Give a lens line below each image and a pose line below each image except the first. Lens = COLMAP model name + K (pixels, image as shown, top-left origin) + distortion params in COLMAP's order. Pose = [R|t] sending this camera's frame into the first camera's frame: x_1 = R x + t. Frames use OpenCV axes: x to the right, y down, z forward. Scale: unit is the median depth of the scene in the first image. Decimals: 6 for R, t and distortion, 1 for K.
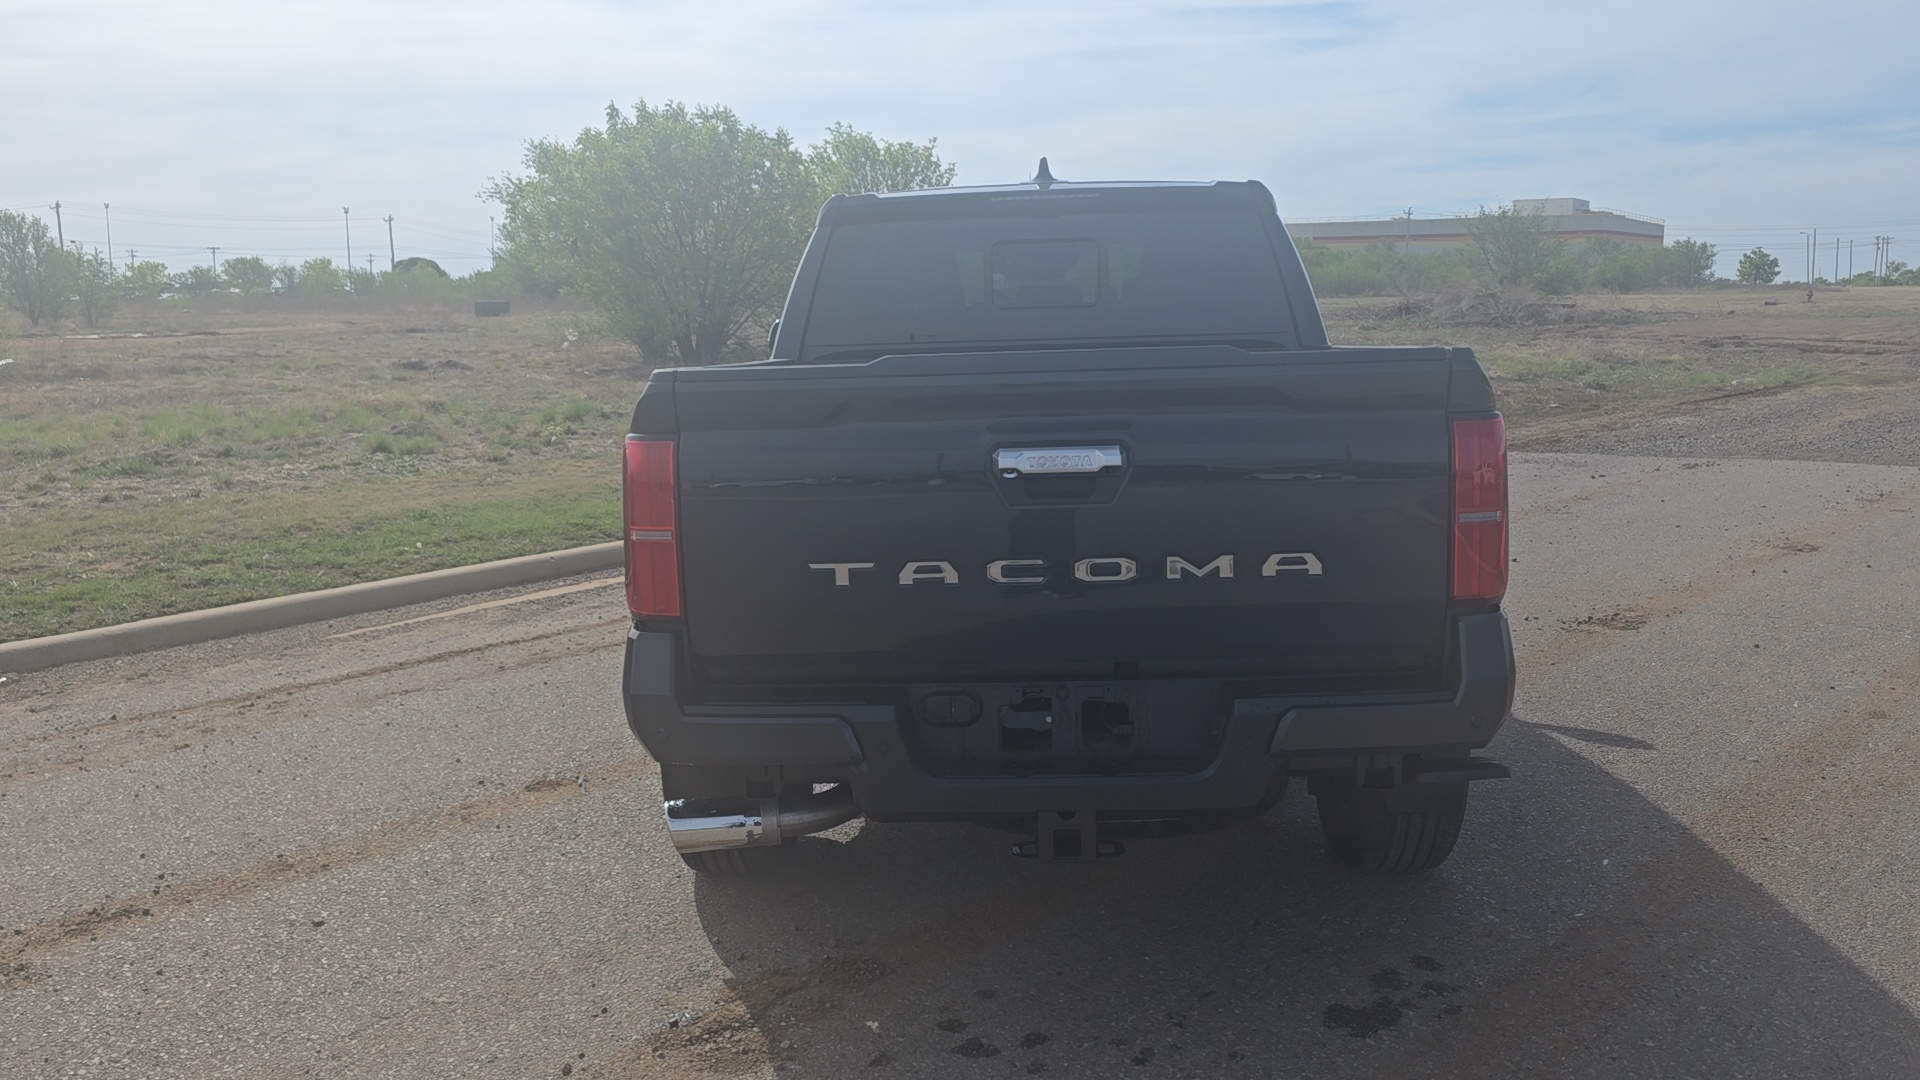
lens RADIAL K [[1600.8, 0, 951.0], [0, 1600.8, 534.3], [0, 0, 1]] dist [-0.007536, 0.016331]
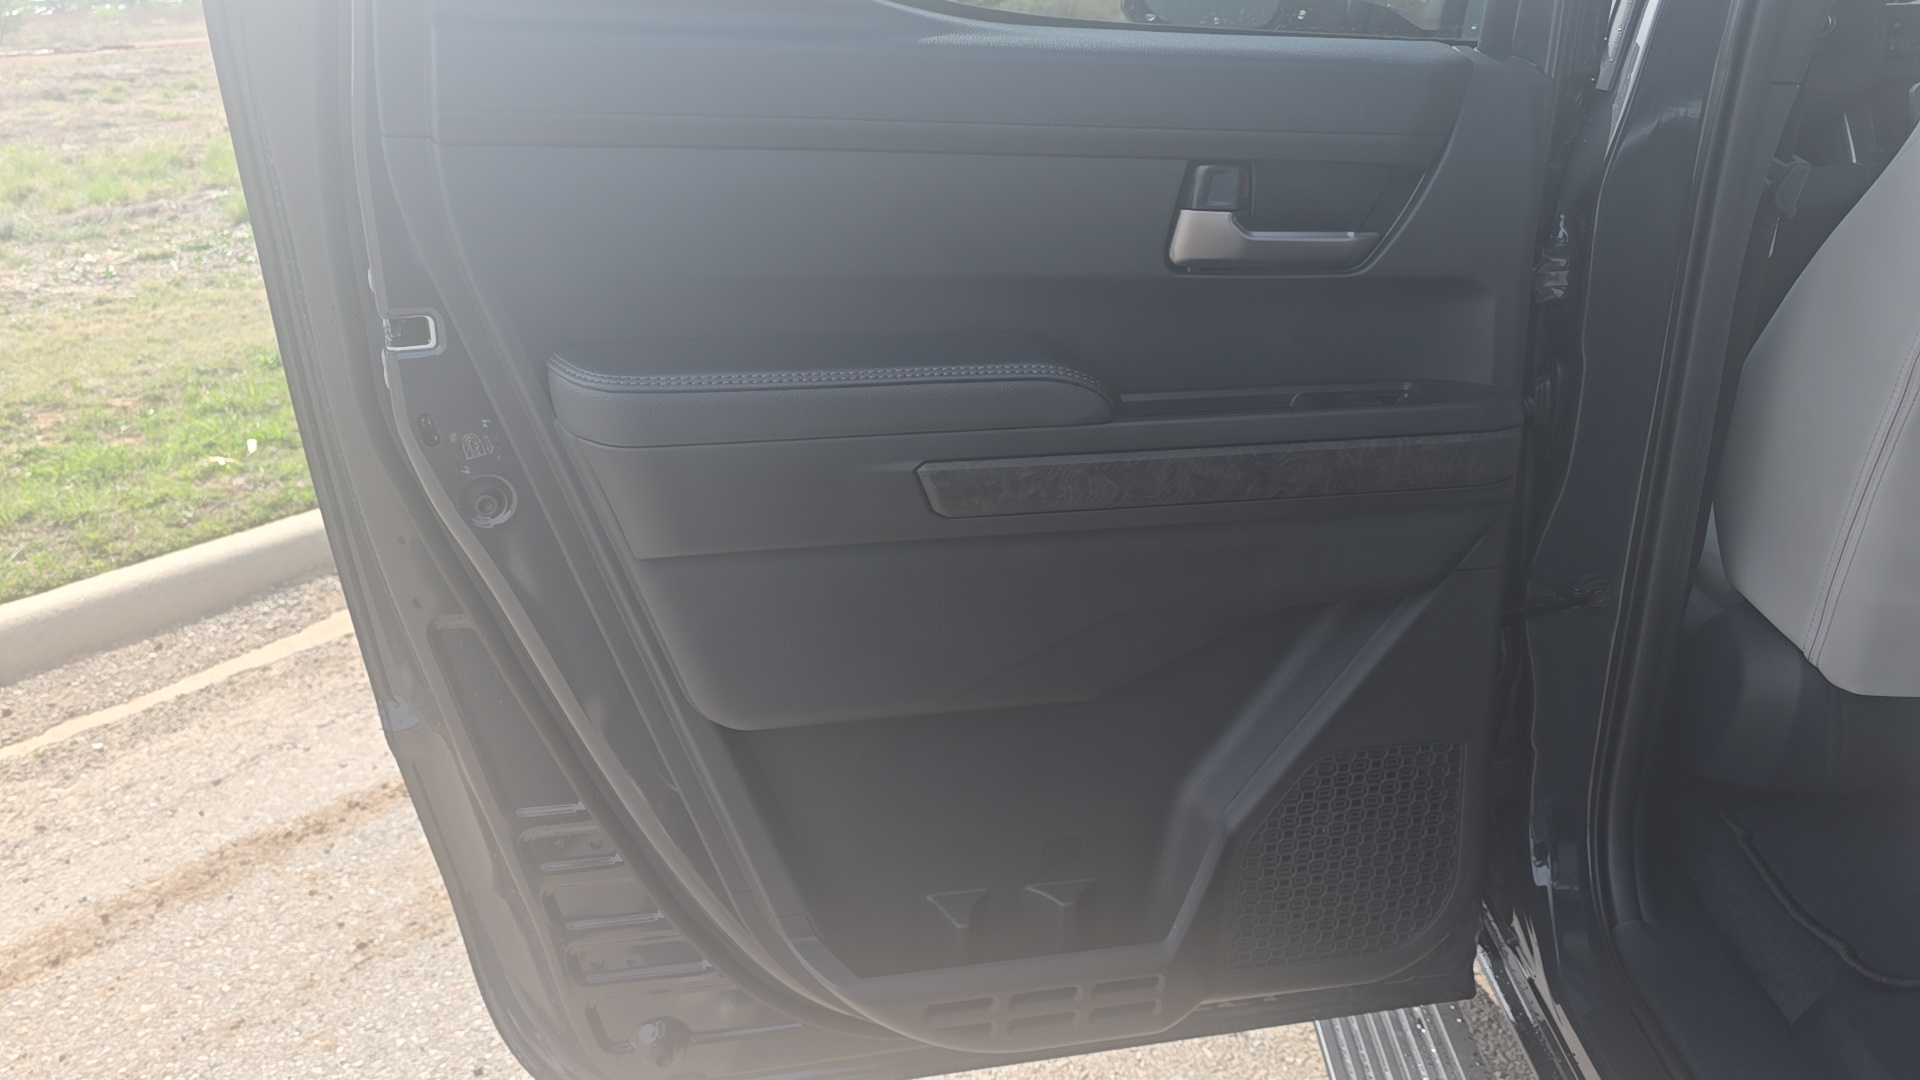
lens RADIAL K [[1600.8, 0, 951.0], [0, 1600.8, 534.3], [0, 0, 1]] dist [-0.007536, 0.016331]
pose [[0.999482, -0.032172, -0.001076, -0.034694], [0.031824, 0.982533, 0.183347, -0.017865], [-0.004841, -0.183286, 0.983048, 0.159720]]
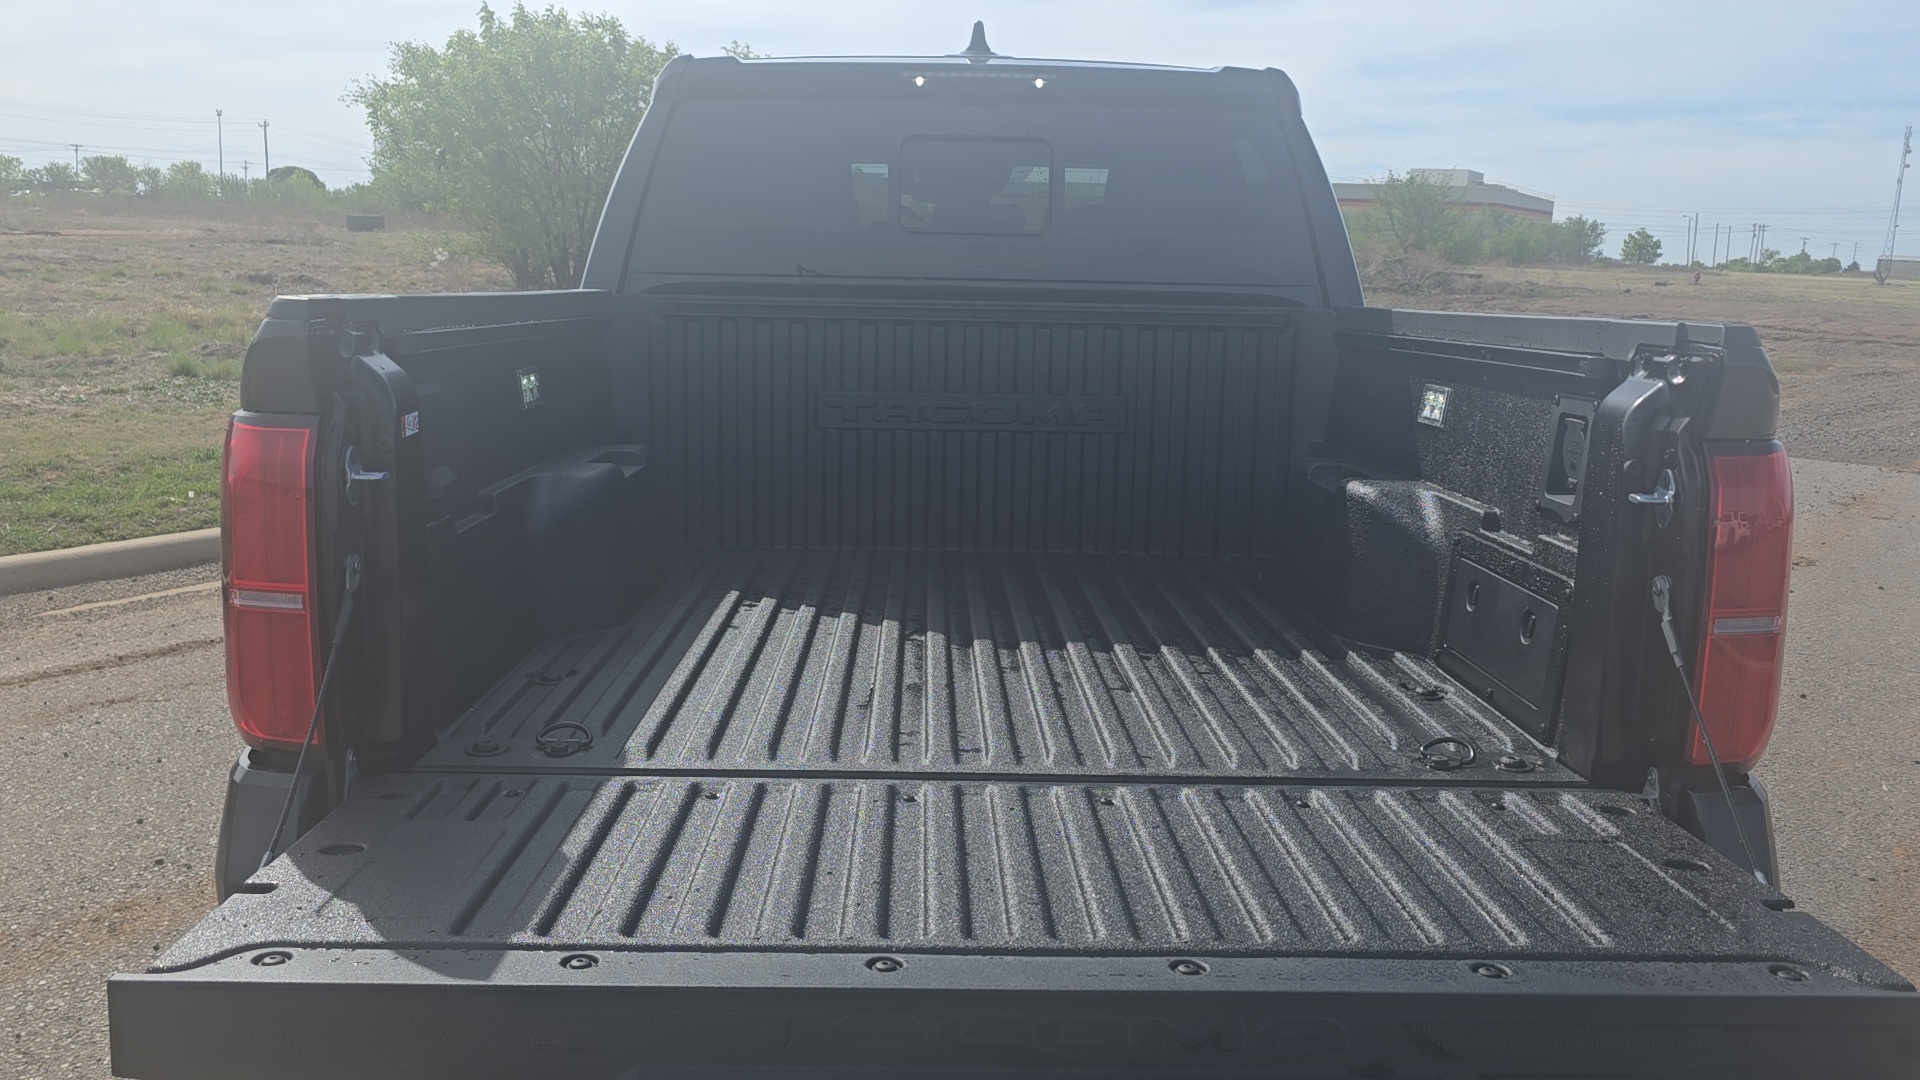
lens RADIAL K [[1600.8, 0, 951.0], [0, 1600.8, 534.3], [0, 0, 1]] dist [-0.007536, 0.016331]
pose [[0.996746, 0.038189, 0.070988, 0.000721], [-0.040648, 0.998611, 0.033522, -0.005481], [-0.069609, -0.036298, 0.996914, 0.048414]]
